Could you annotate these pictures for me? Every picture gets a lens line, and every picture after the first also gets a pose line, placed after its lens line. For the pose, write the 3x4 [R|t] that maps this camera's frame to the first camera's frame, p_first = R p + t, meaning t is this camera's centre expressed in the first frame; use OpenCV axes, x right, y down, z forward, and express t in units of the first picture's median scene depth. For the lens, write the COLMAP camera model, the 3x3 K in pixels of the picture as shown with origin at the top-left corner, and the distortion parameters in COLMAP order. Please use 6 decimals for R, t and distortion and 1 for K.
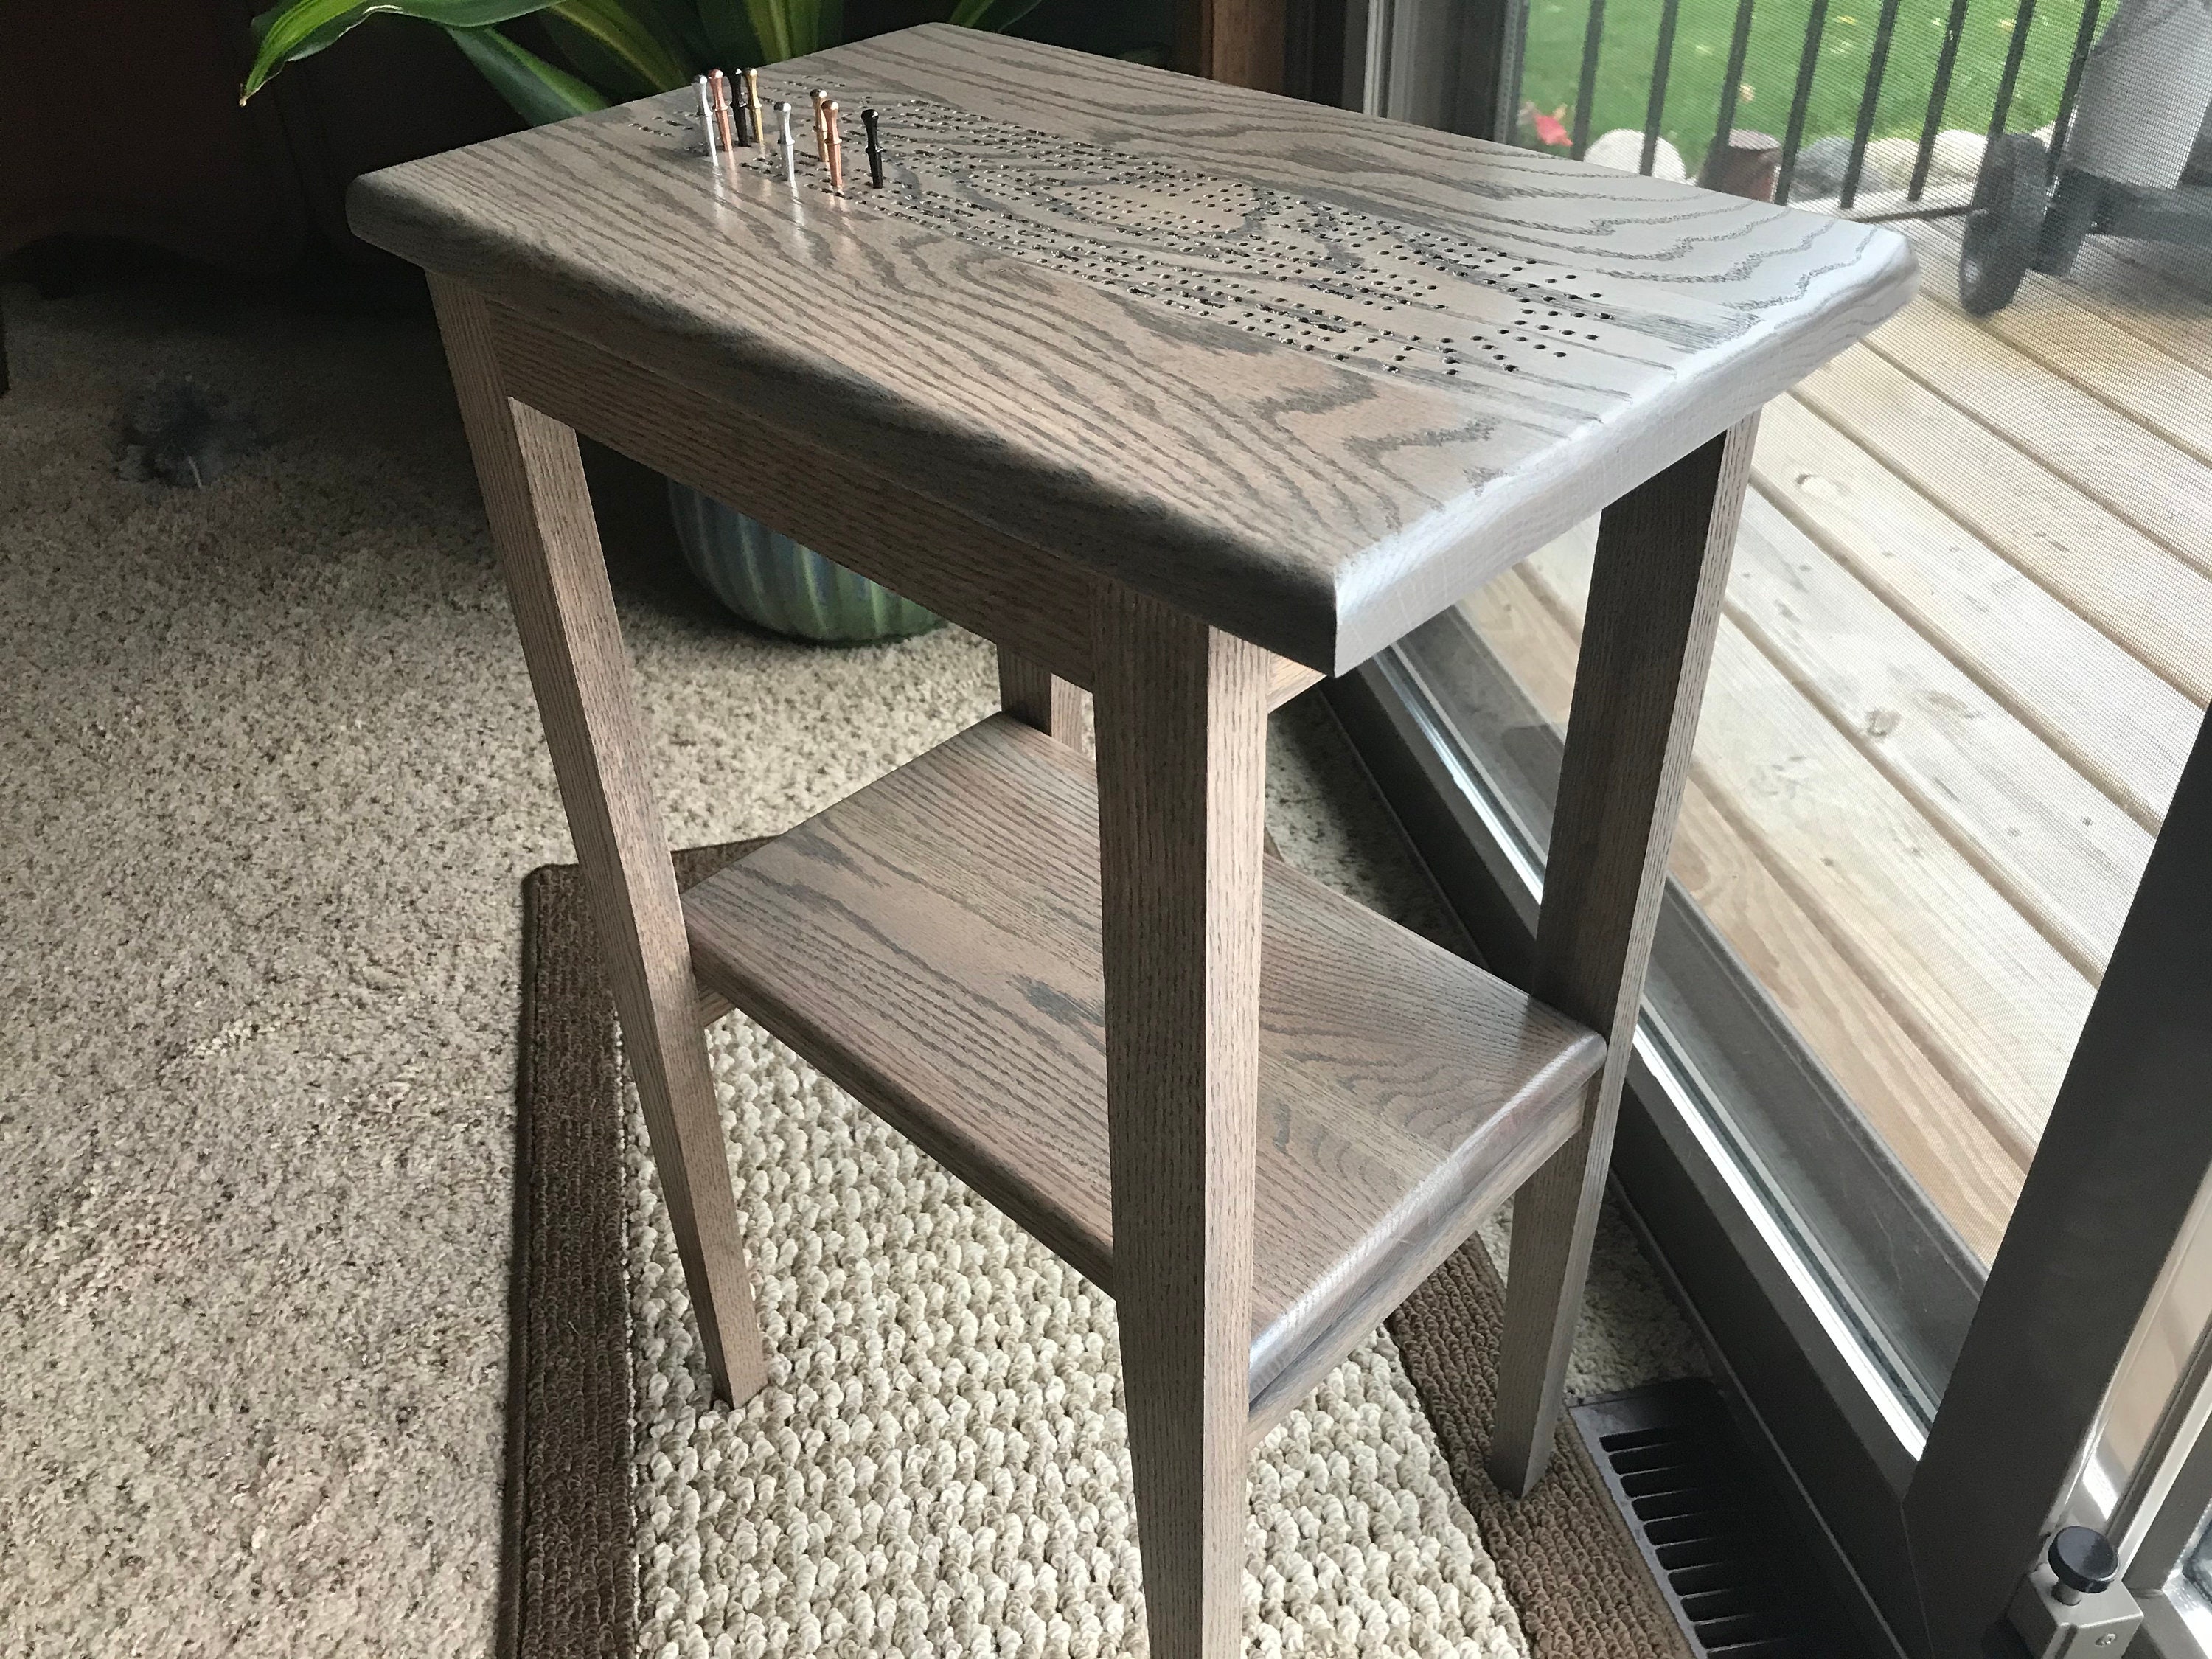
lens RADIAL K [[1902.0, 0, 1070.6], [0, 1902.0, 816.1], [0, 0, 1]] dist [-0.004256, 0.039073]
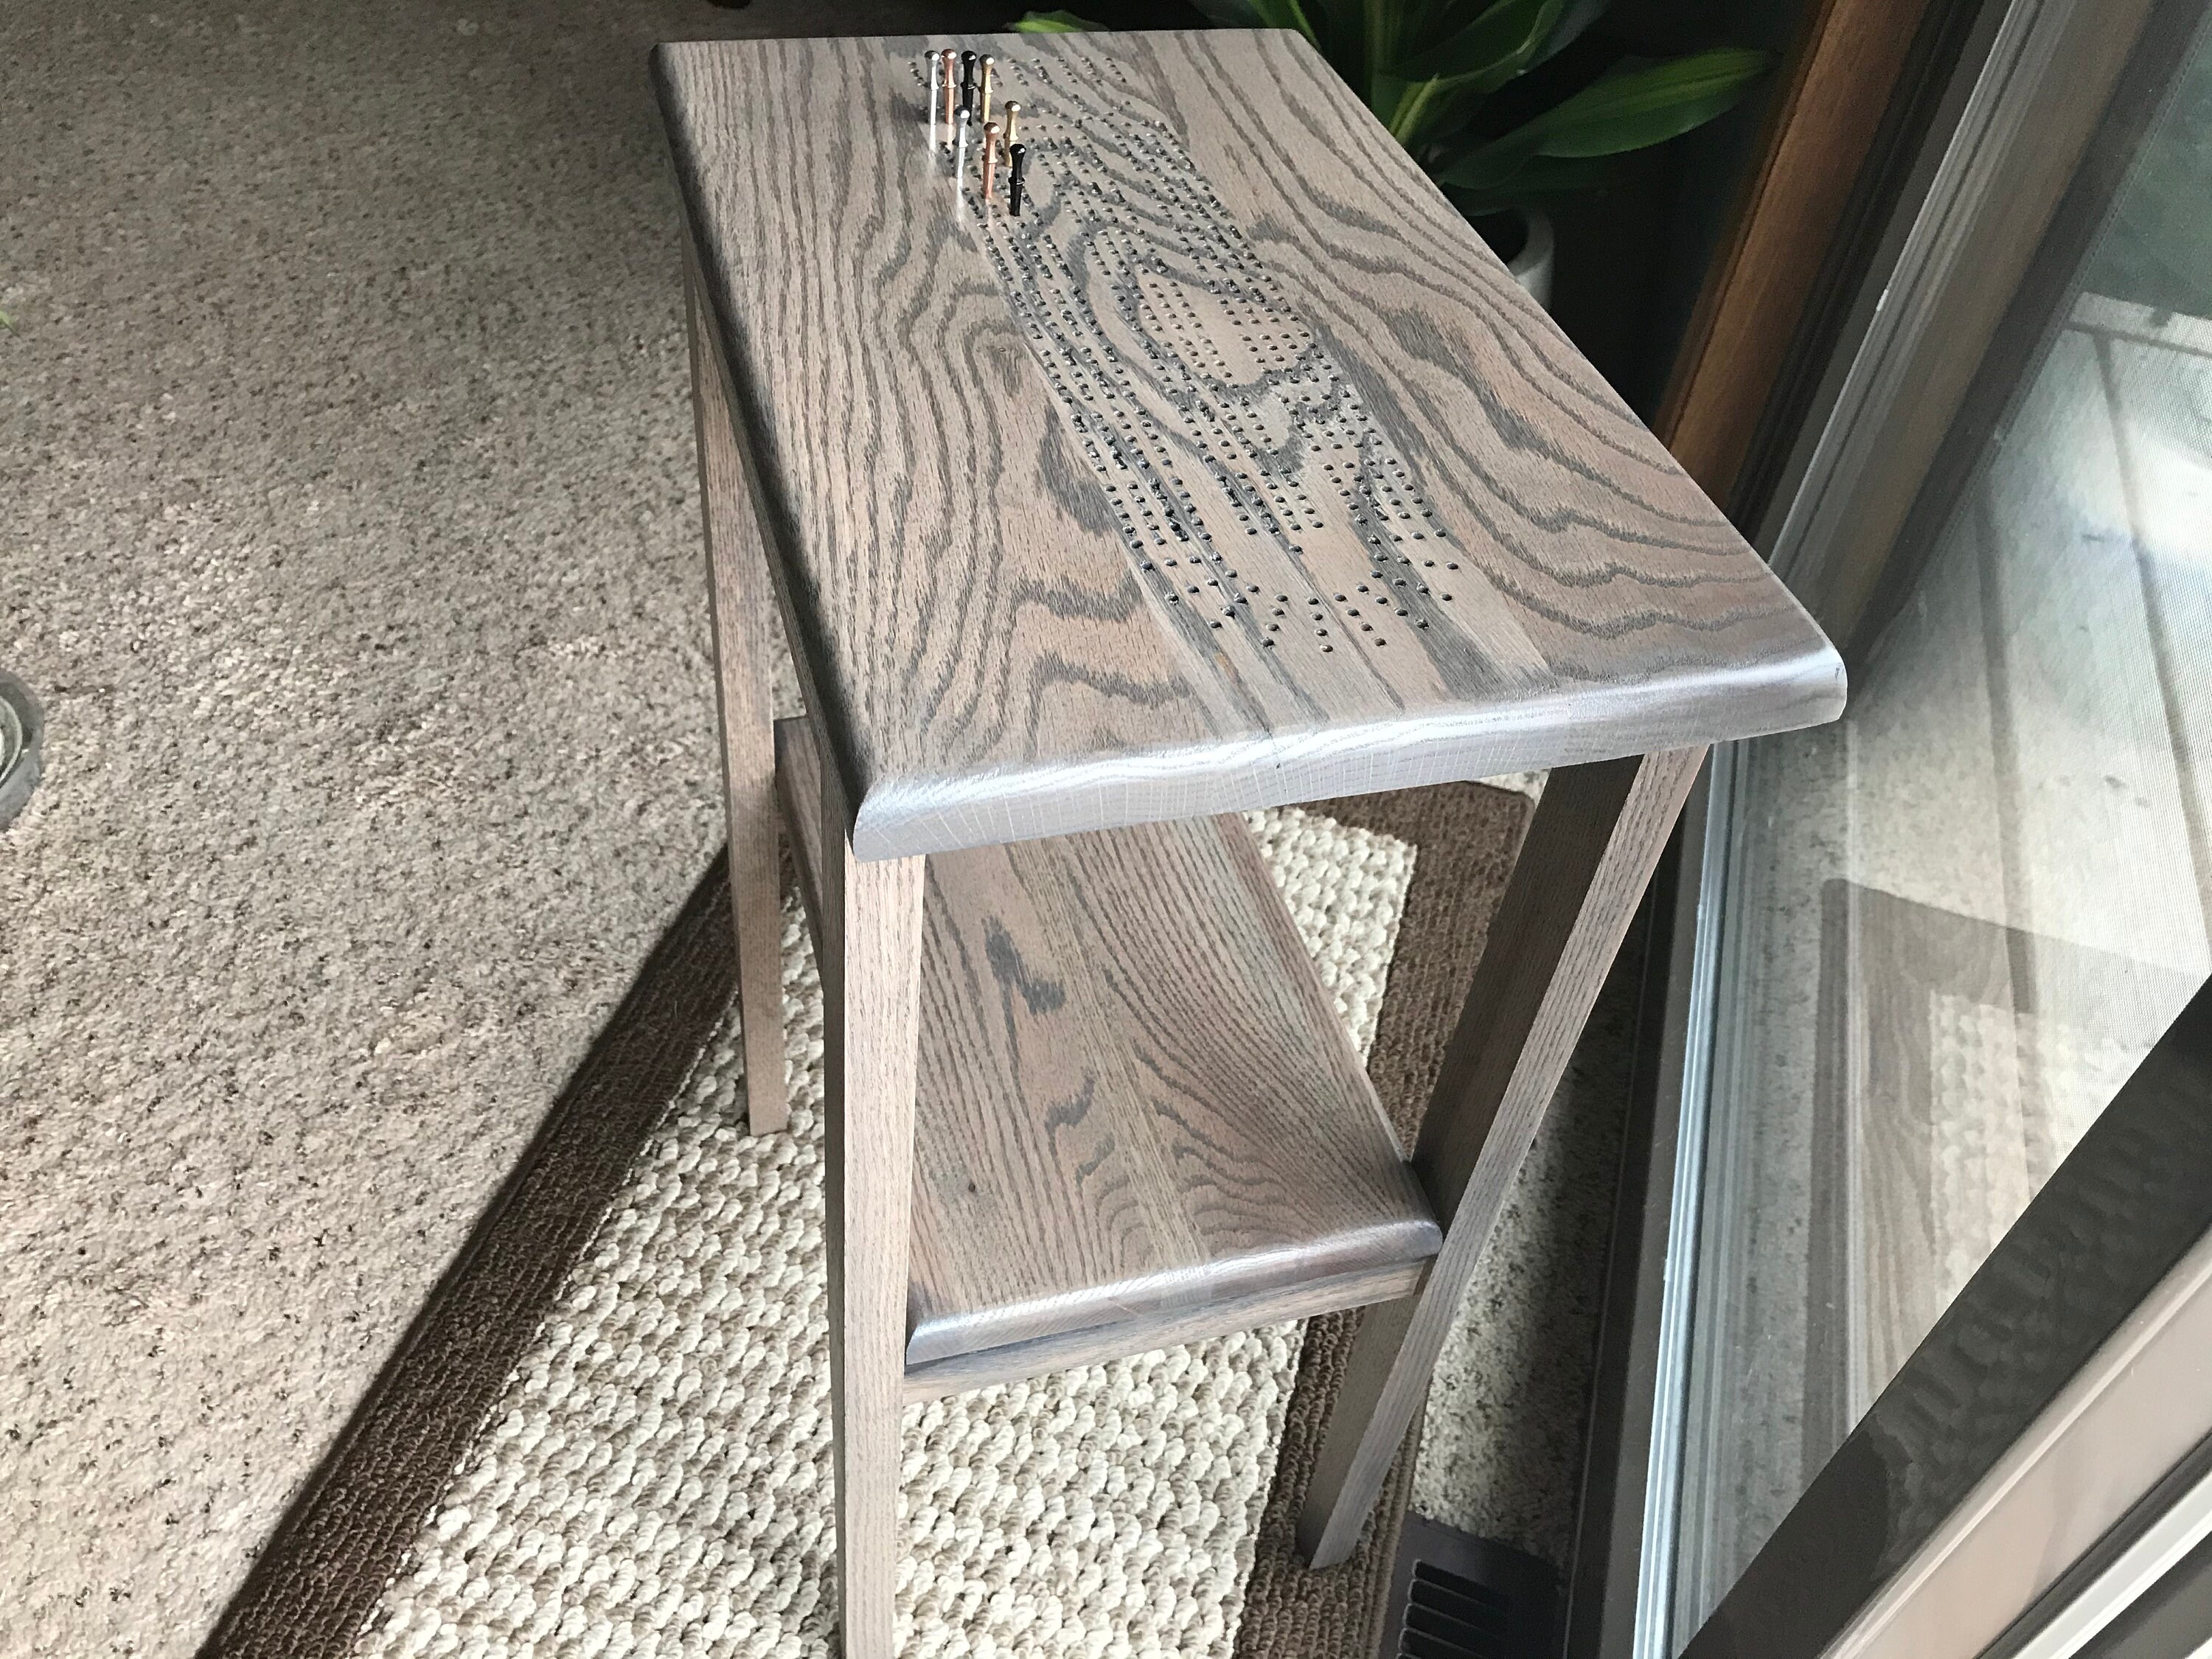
lens RADIAL K [[1902.0, 0, 1063.9], [0, 1902.0, 814.4], [0, 0, 1]] dist [-0.004256, 0.039073]
pose [[0.860888, 0.422628, -0.283298, 0.244662], [-0.383541, 0.904915, 0.184460, -0.157175], [0.334319, -0.050143, 0.941125, -0.003179]]
